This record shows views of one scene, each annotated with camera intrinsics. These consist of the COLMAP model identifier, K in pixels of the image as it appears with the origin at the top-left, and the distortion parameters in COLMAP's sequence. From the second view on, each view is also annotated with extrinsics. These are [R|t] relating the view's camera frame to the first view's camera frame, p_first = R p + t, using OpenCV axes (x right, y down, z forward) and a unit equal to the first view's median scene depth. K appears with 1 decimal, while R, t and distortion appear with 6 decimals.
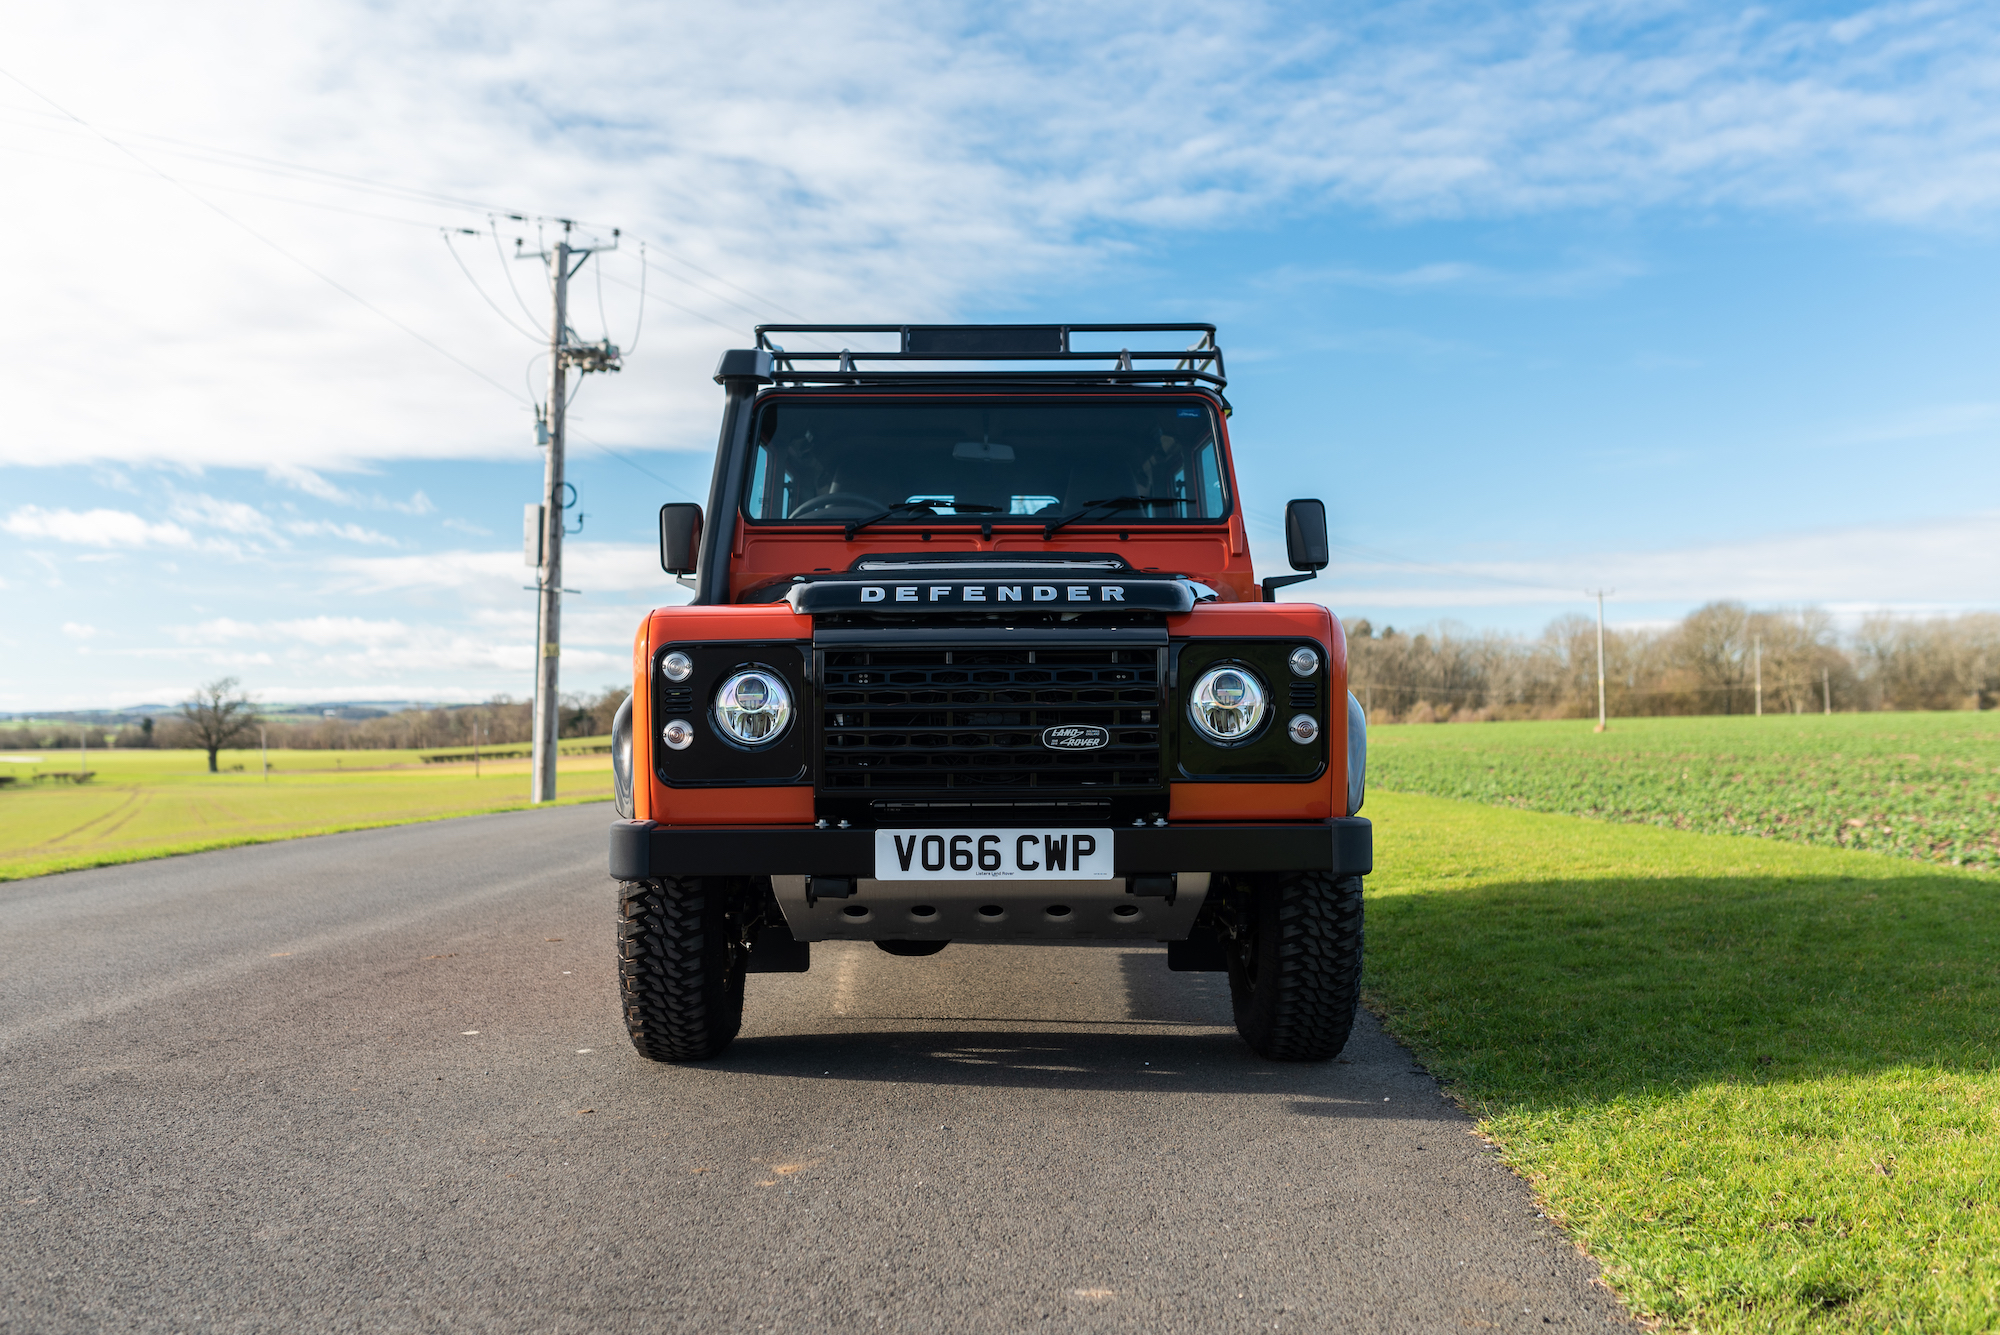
lens RADIAL K [[1929.7, 0, 1001.8], [0, 1929.7, 701.9], [0, 0, 1]] dist [-0.014386, -0.017487]
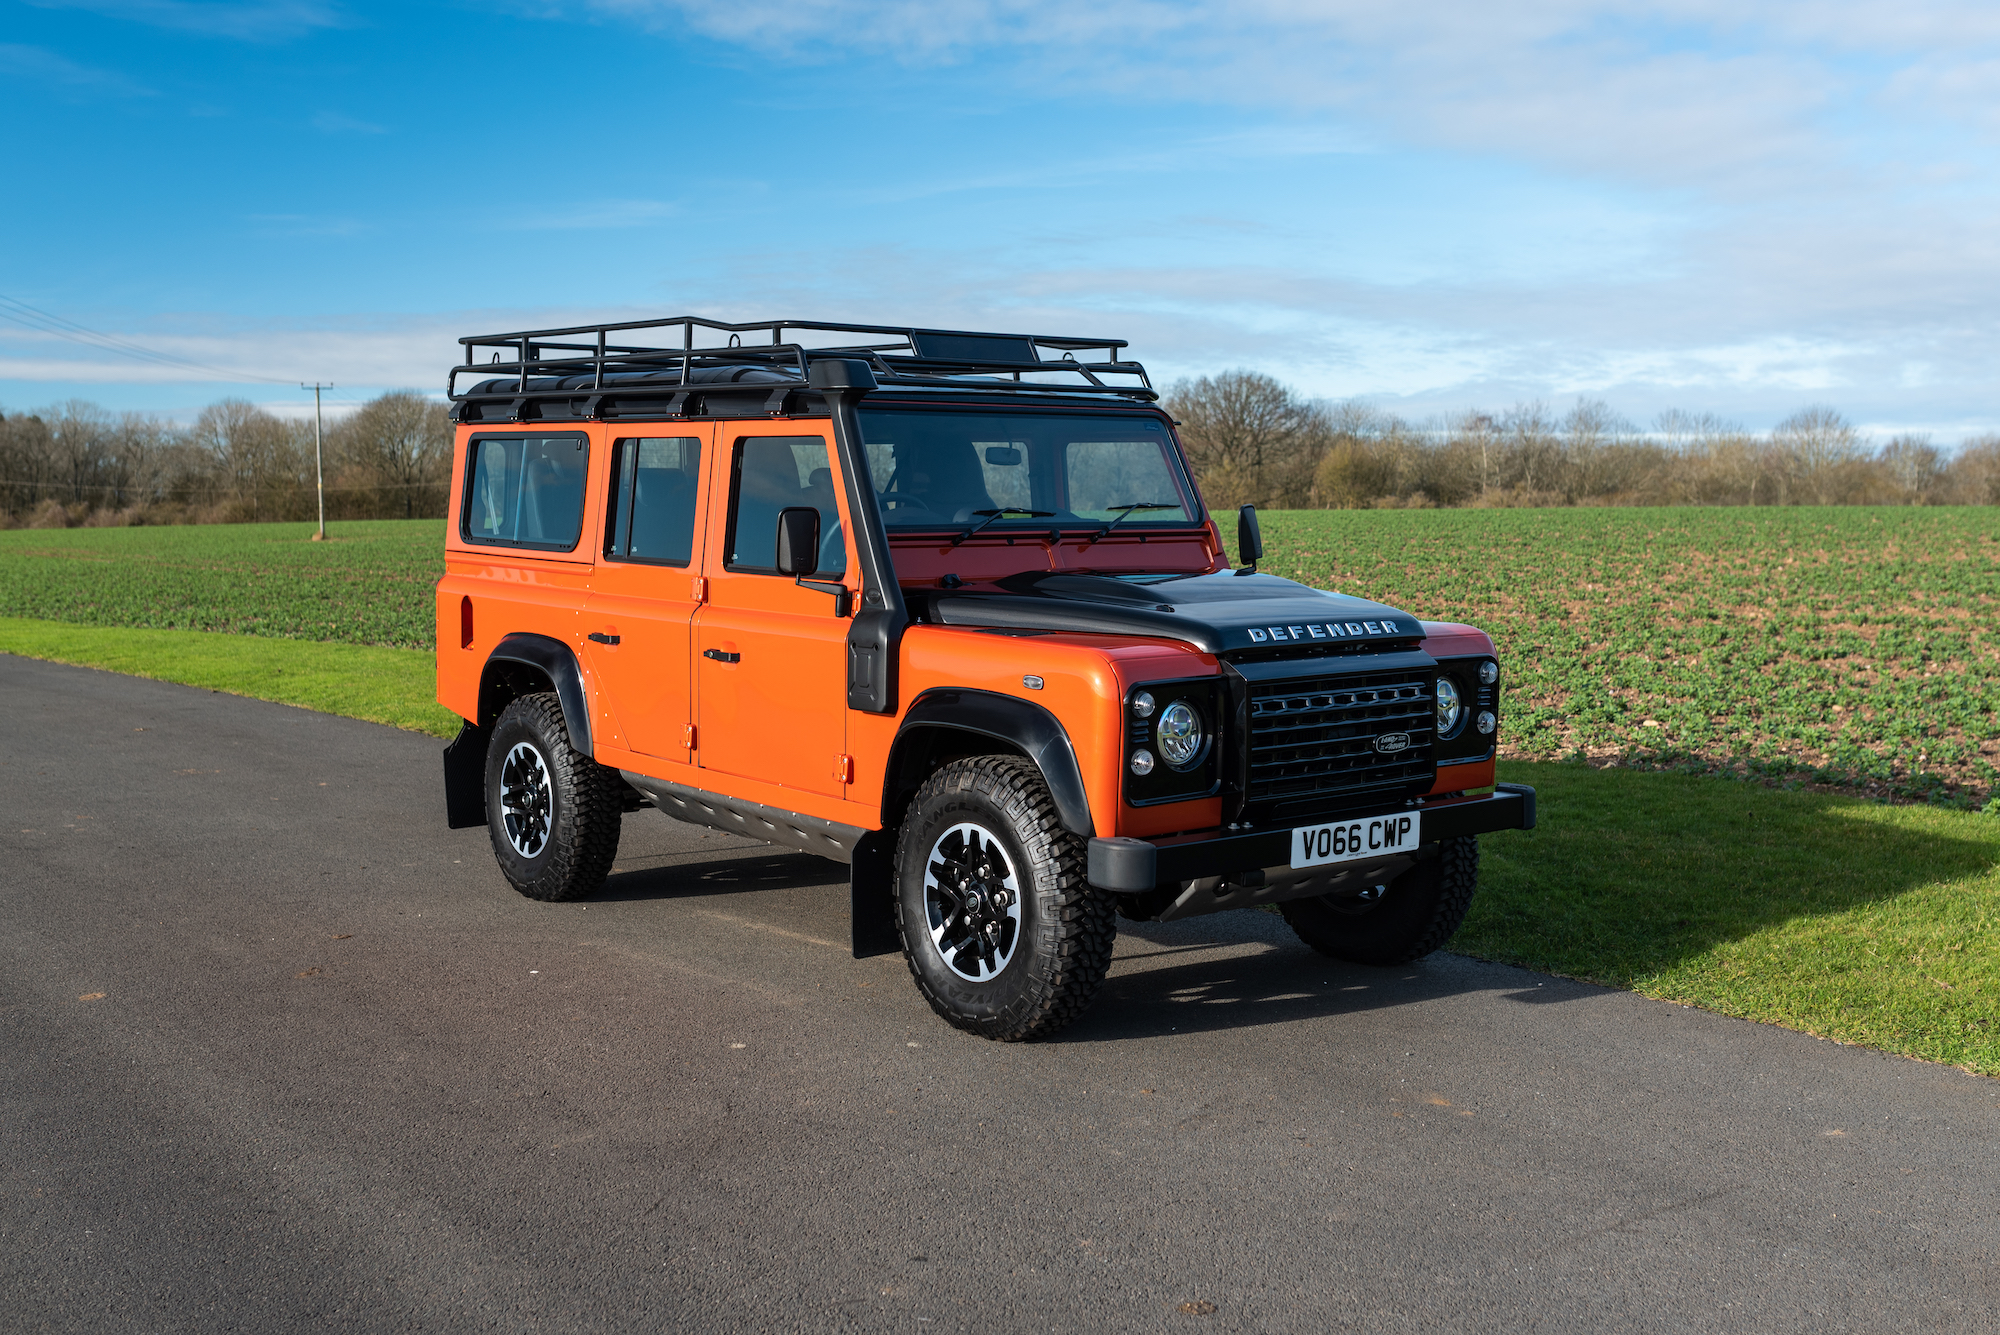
lens RADIAL K [[2233.7, 0, 1000.0], [0, 2233.7, 667.5], [0, 0, 1]] dist [-0.012310, -0.013979]
pose [[0.760012, -0.051371, 0.647875, -1.115817], [-0.006169, 0.996256, 0.086231, -0.157738], [-0.649879, -0.069533, 0.756850, 0.037337]]
